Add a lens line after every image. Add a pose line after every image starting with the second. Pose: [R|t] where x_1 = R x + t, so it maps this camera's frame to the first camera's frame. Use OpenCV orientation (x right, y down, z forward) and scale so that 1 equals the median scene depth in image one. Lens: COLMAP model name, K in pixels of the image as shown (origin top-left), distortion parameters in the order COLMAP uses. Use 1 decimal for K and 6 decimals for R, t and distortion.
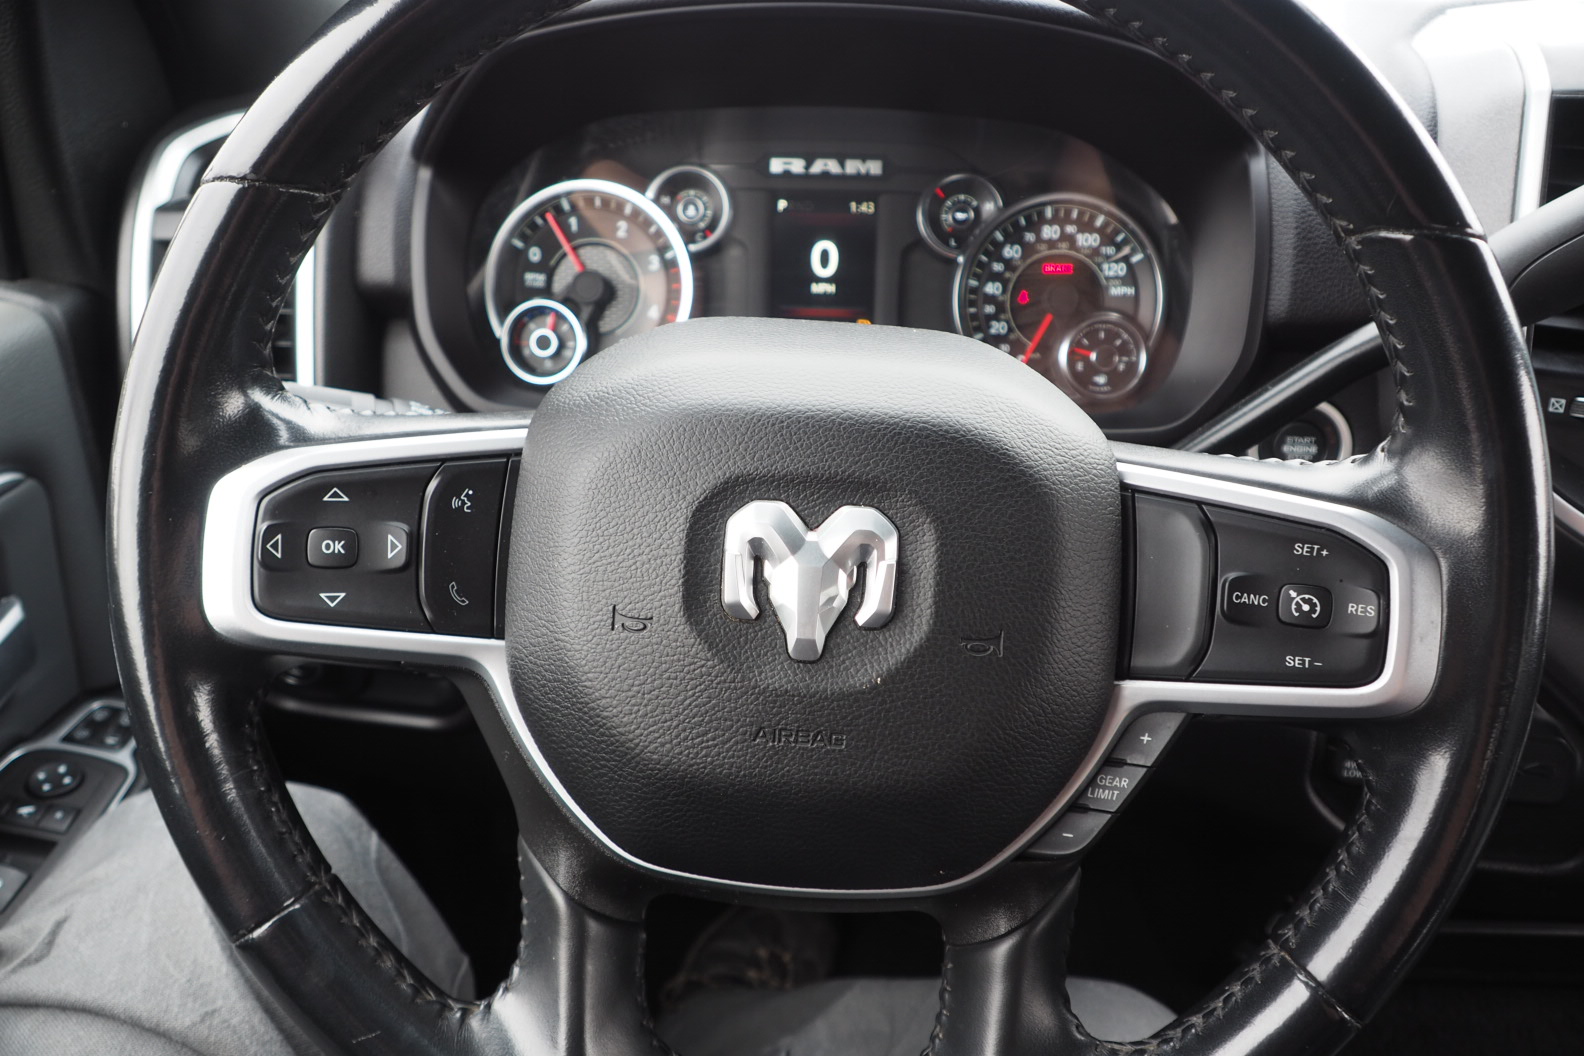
lens RADIAL K [[1167.4, 0, 814.7], [0, 1167.4, 521.0], [0, 0, 1]] dist [-0.032295, 0.002990]
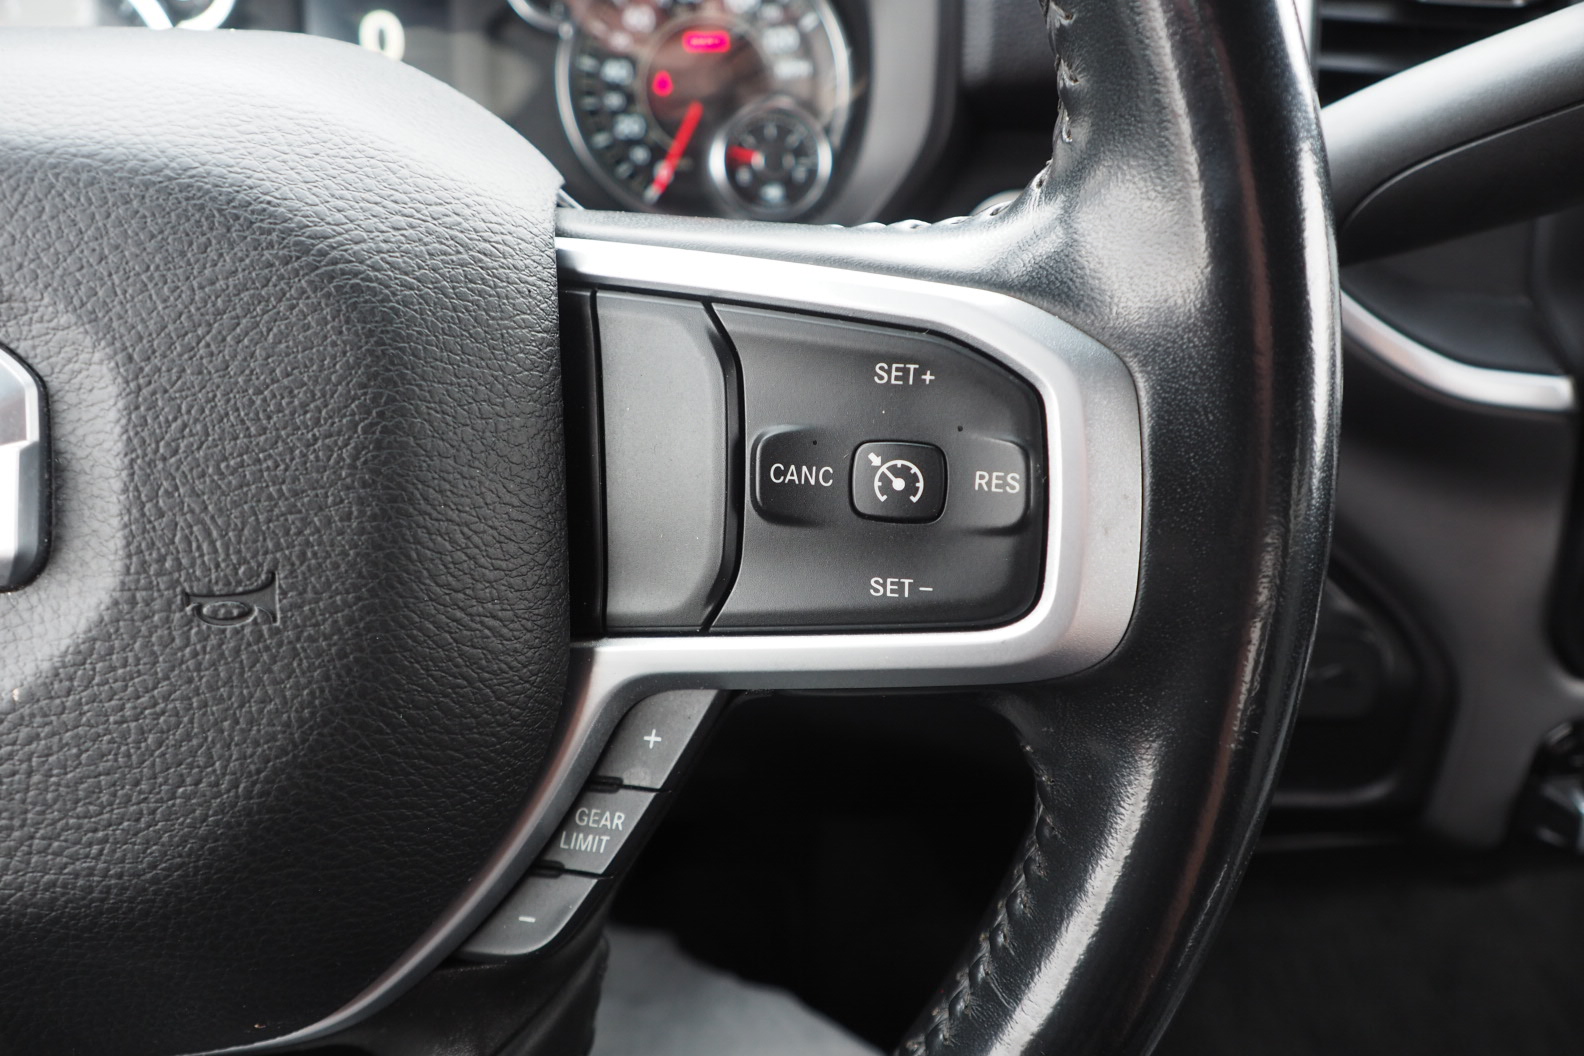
lens RADIAL K [[1183.1, 0, 792.0], [0, 1183.1, 528.0], [0, 0, 1]] dist [-0.050529, 0.001611]
pose [[0.990927, -0.071894, 0.113556, 0.158702], [0.061124, 0.993538, 0.095639, 0.020339], [-0.119698, -0.087830, 0.988918, 0.240468]]
